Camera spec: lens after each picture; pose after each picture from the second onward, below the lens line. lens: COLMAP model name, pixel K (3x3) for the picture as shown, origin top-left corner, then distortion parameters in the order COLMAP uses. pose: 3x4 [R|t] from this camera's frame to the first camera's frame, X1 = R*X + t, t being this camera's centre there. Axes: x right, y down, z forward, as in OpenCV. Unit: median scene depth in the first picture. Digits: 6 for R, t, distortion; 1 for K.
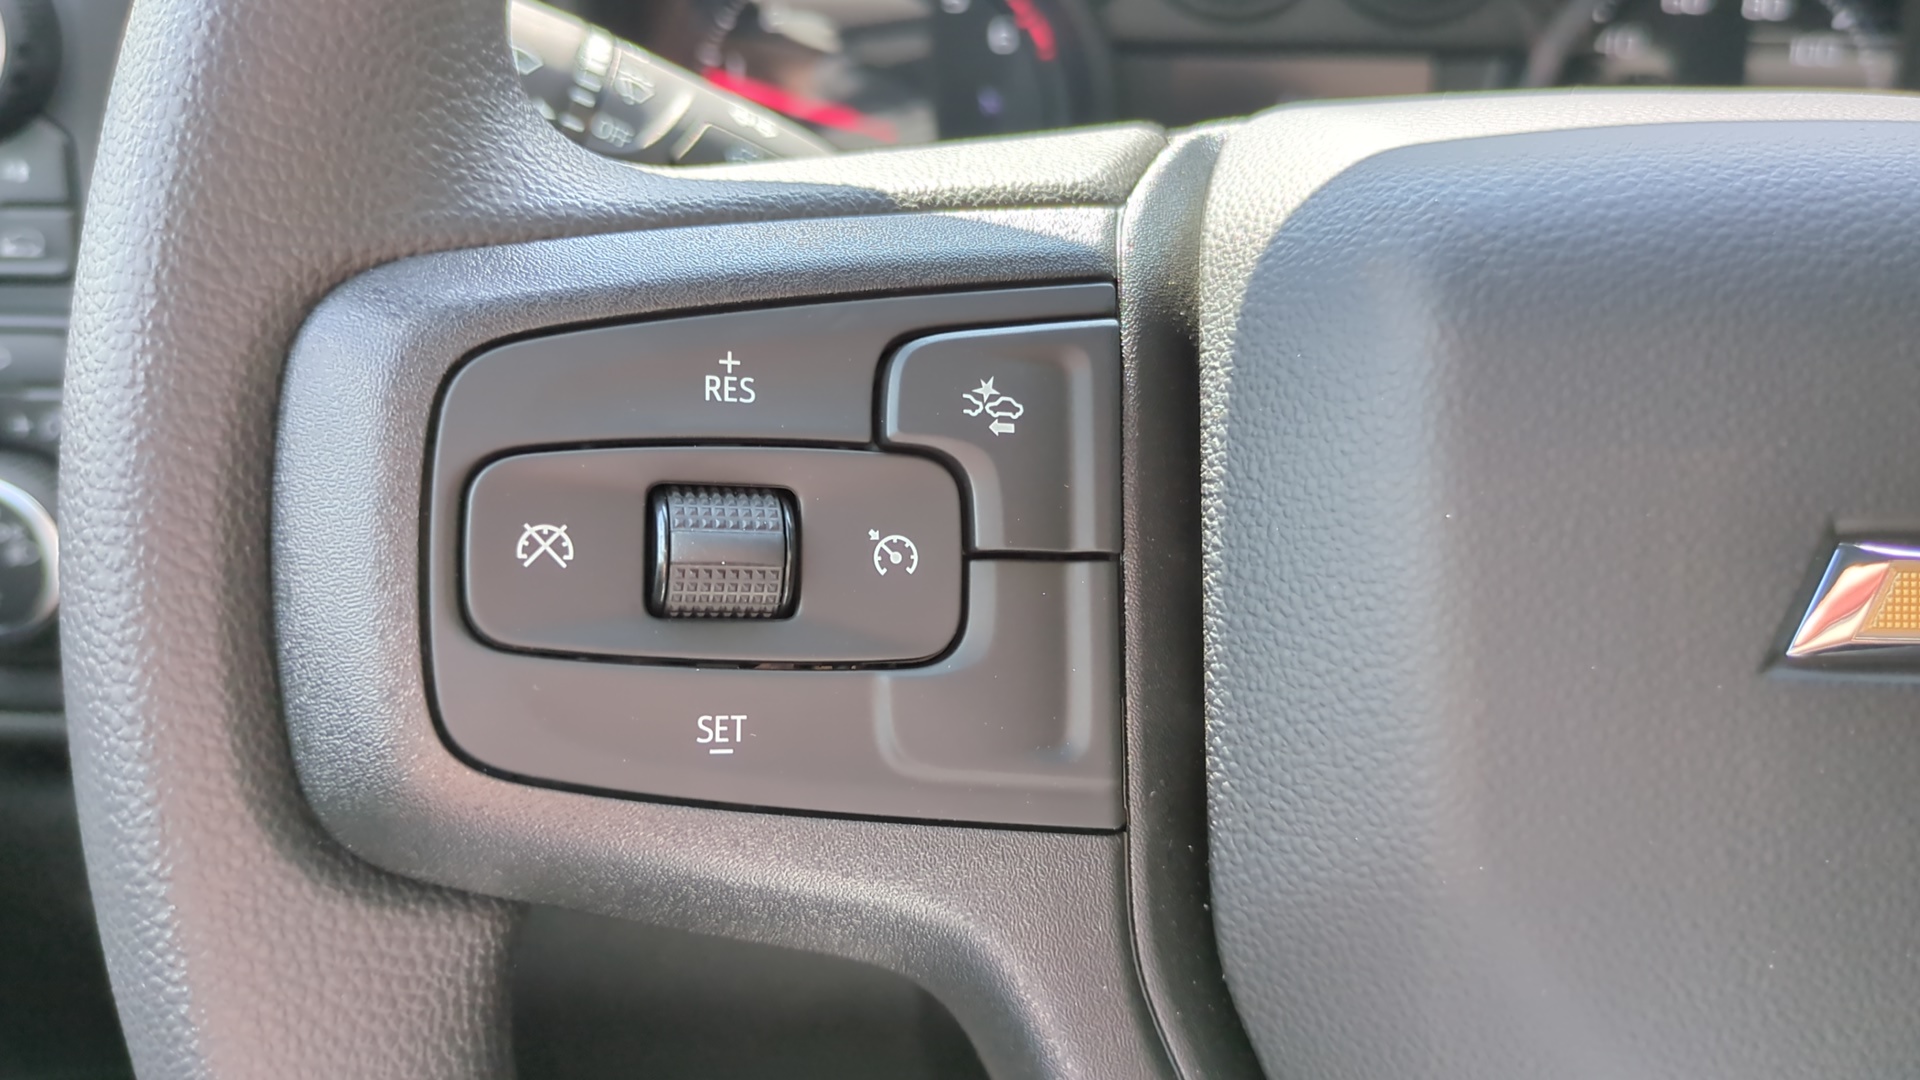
lens RADIAL K [[1662.7, 0, 956.9], [0, 1662.7, 539.4], [0, 0, 1]] dist [0.042005, -0.079484]
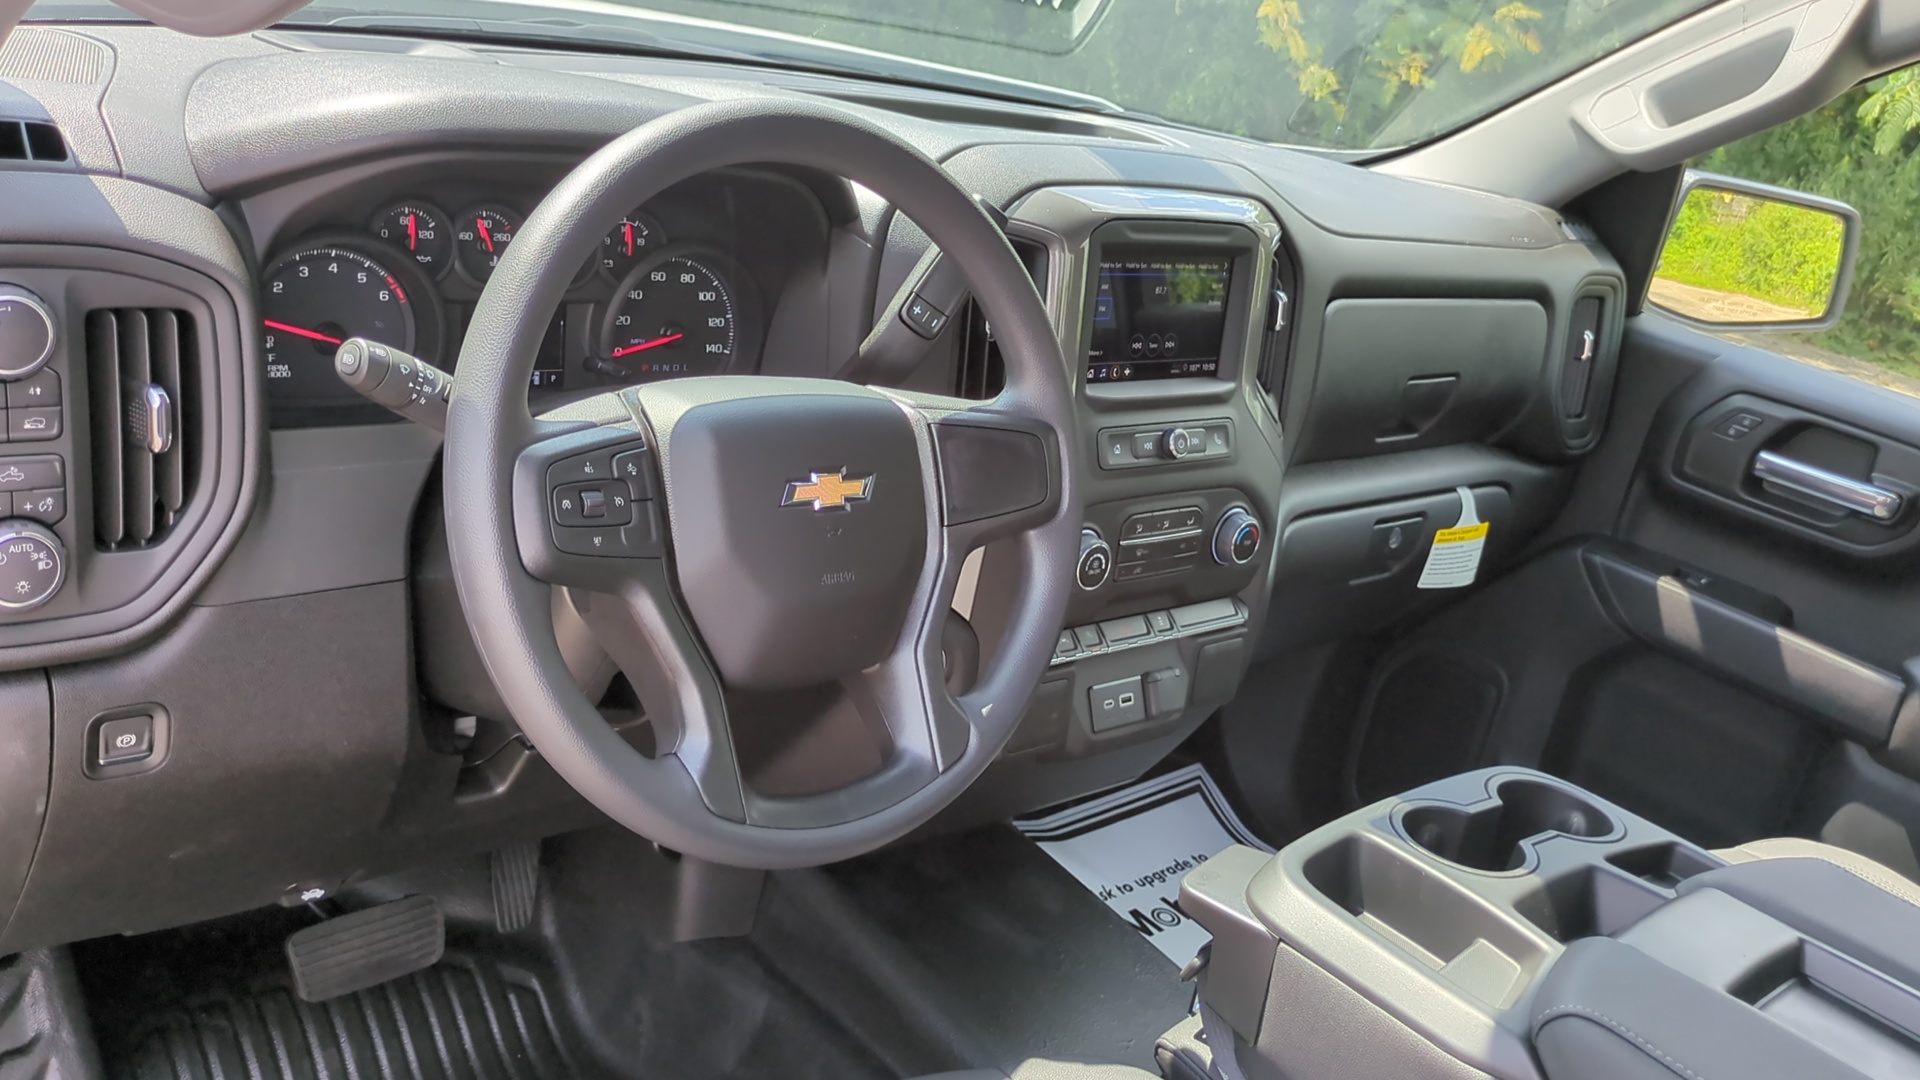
lens RADIAL K [[1662.7, 0, 969.7], [0, 1662.7, 522.9], [0, 0, 1]] dist [0.042005, -0.079484]
pose [[0.759787, -0.097280, 0.642853, -2.270914], [0.112950, 0.993458, 0.016840, 0.099116], [-0.640286, 0.059815, 0.765804, -3.168855]]
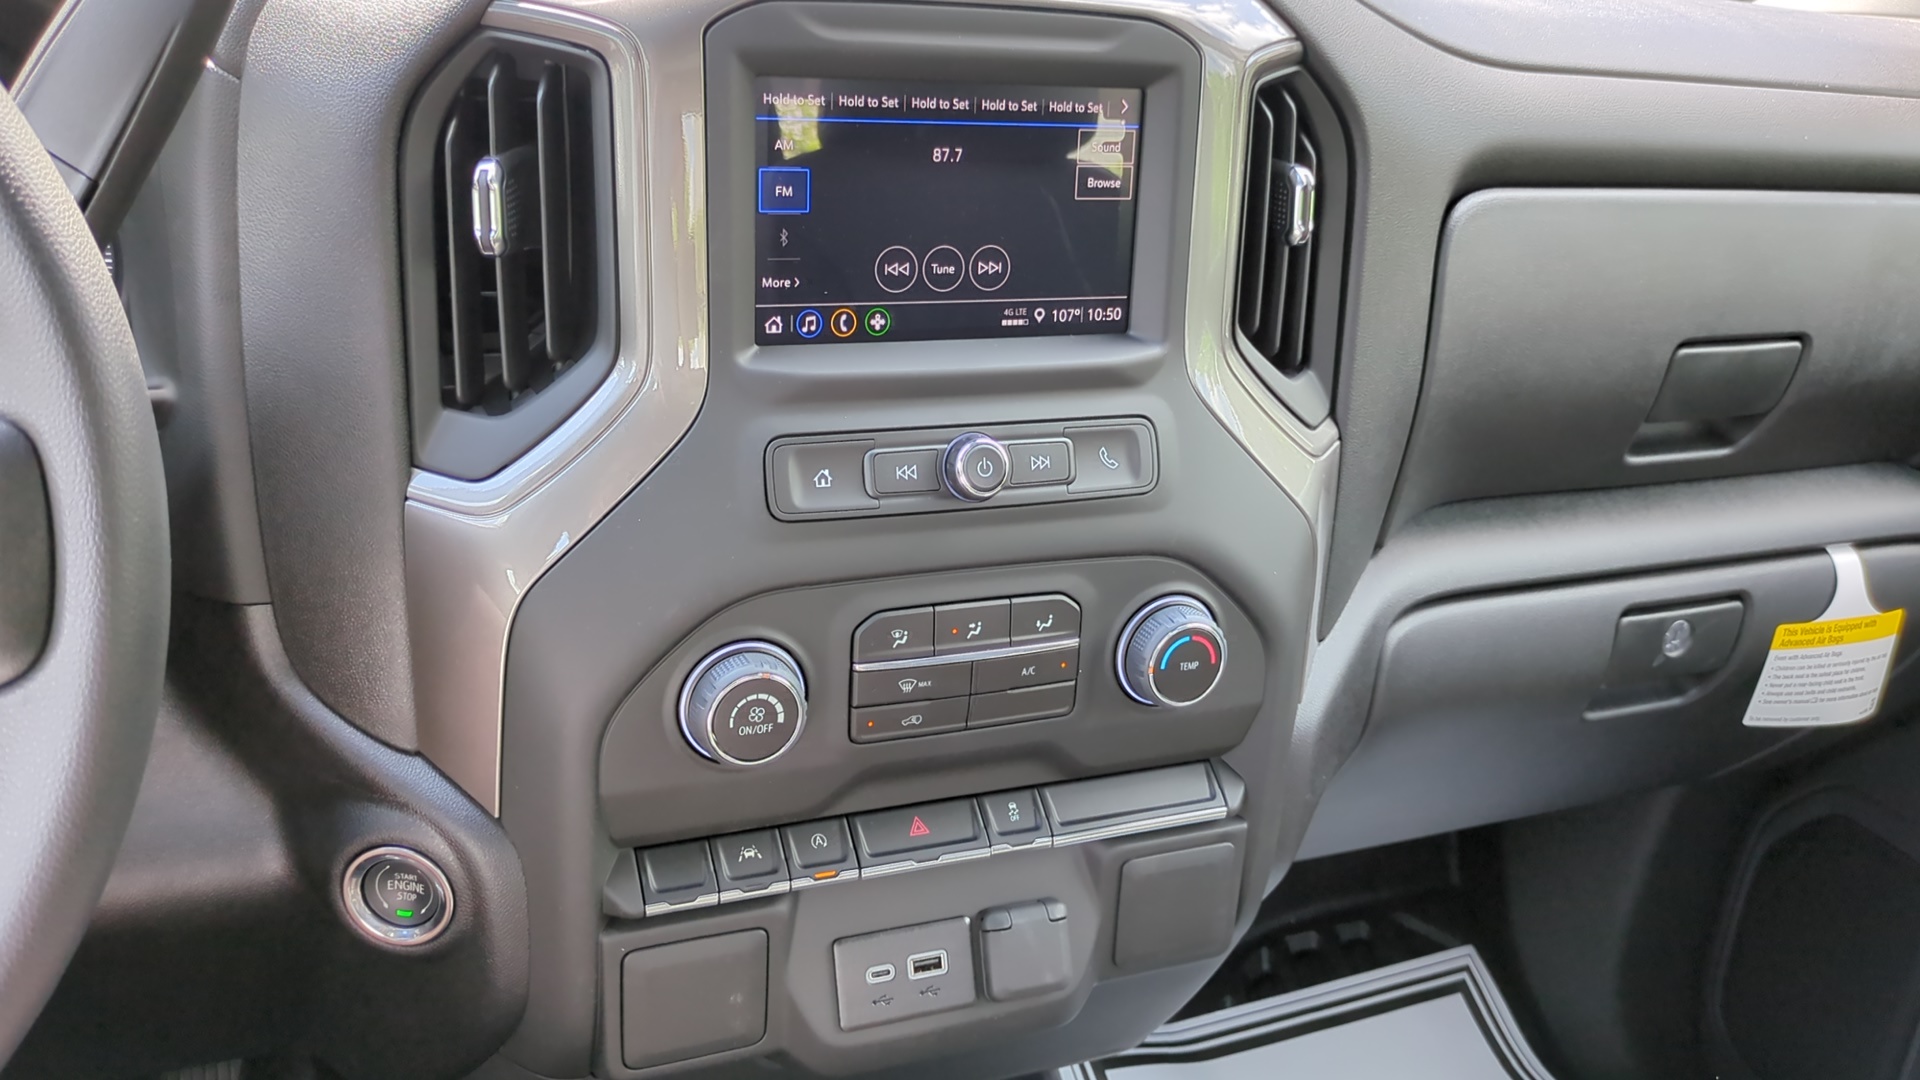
lens RADIAL K [[1662.7, 0, 969.0], [0, 1662.7, 522.2], [0, 0, 1]] dist [0.042005, -0.079484]
pose [[0.928862, -0.077397, 0.362250, 1.998337], [0.091995, 0.995489, -0.023197, 0.179492], [-0.358821, 0.054873, 0.931792, -1.423154]]
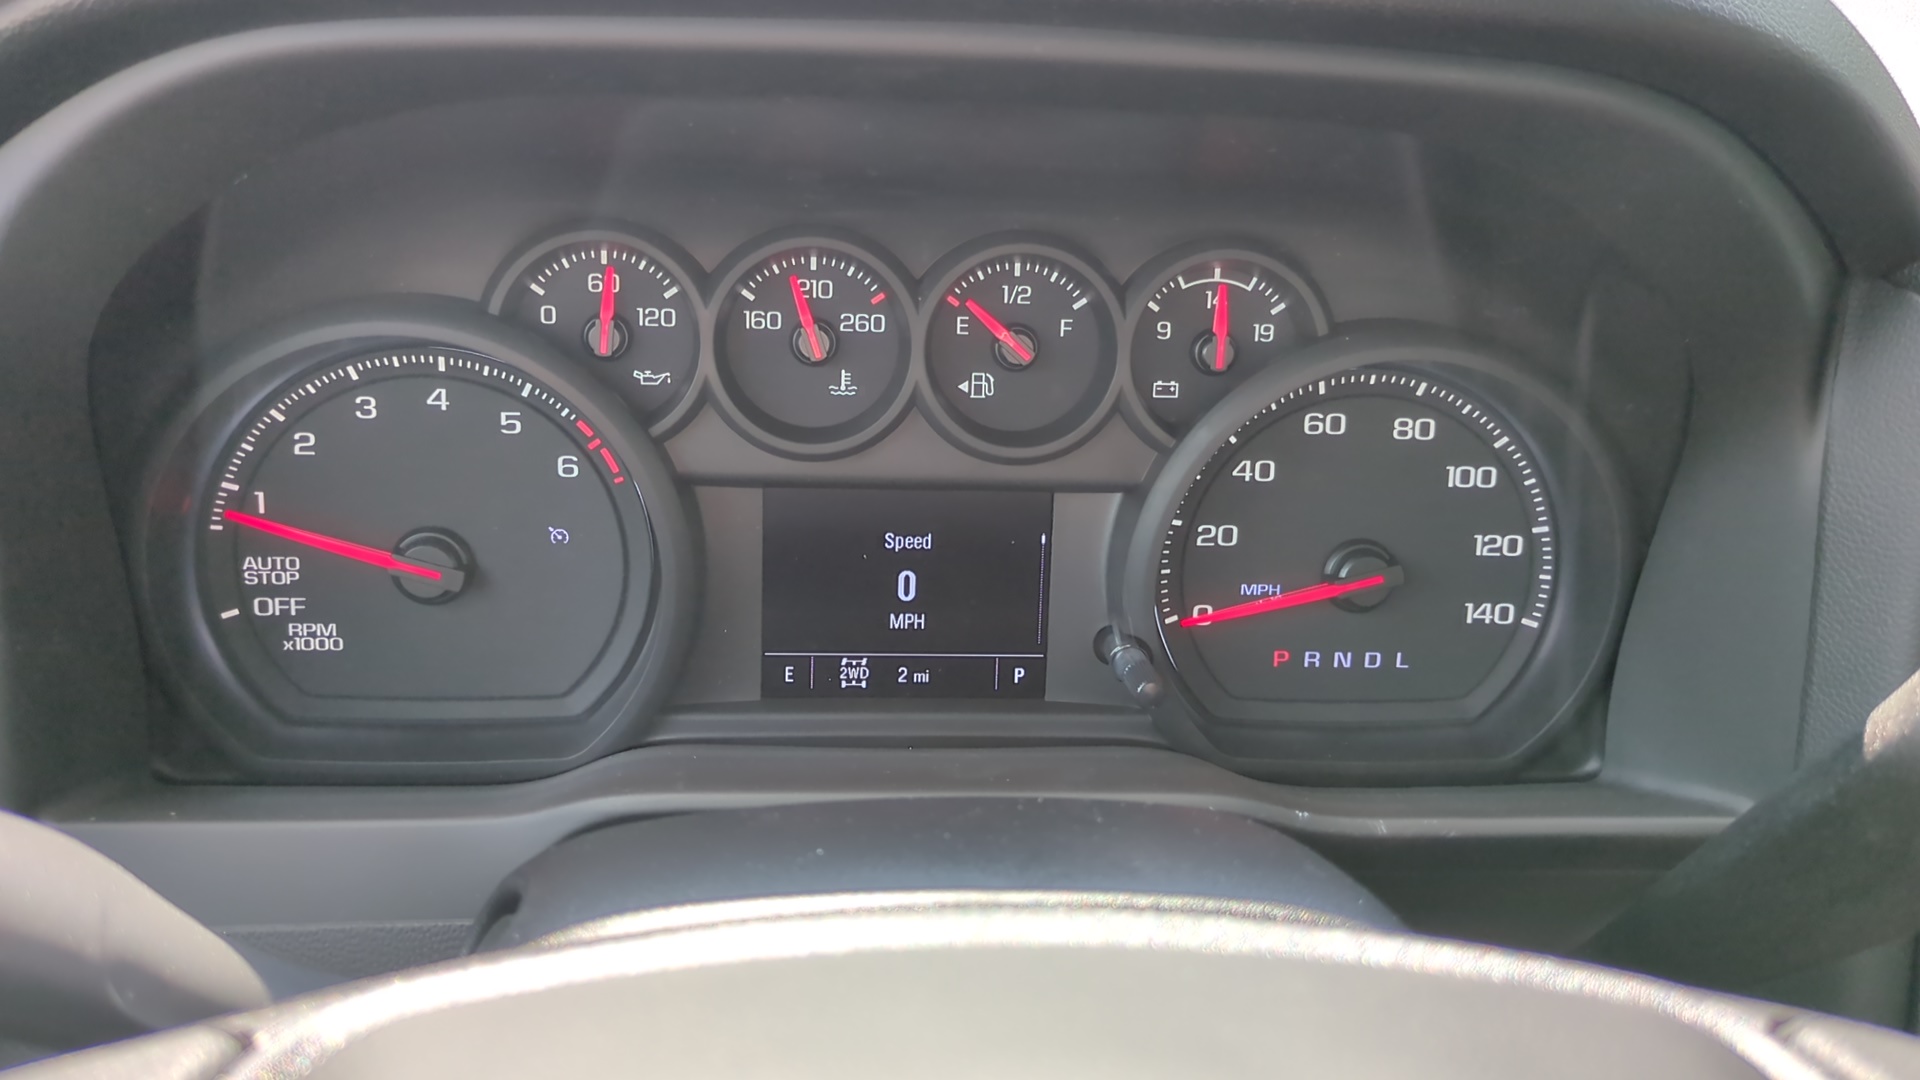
lens RADIAL K [[1662.7, 0, 954.2], [0, 1662.7, 538.3], [0, 0, 1]] dist [0.042005, -0.079484]
pose [[0.998942, 0.001473, 0.045961, 0.532057], [0.002540, 0.996193, -0.087134, -0.526743], [-0.045915, 0.087159, 0.995136, 0.257179]]
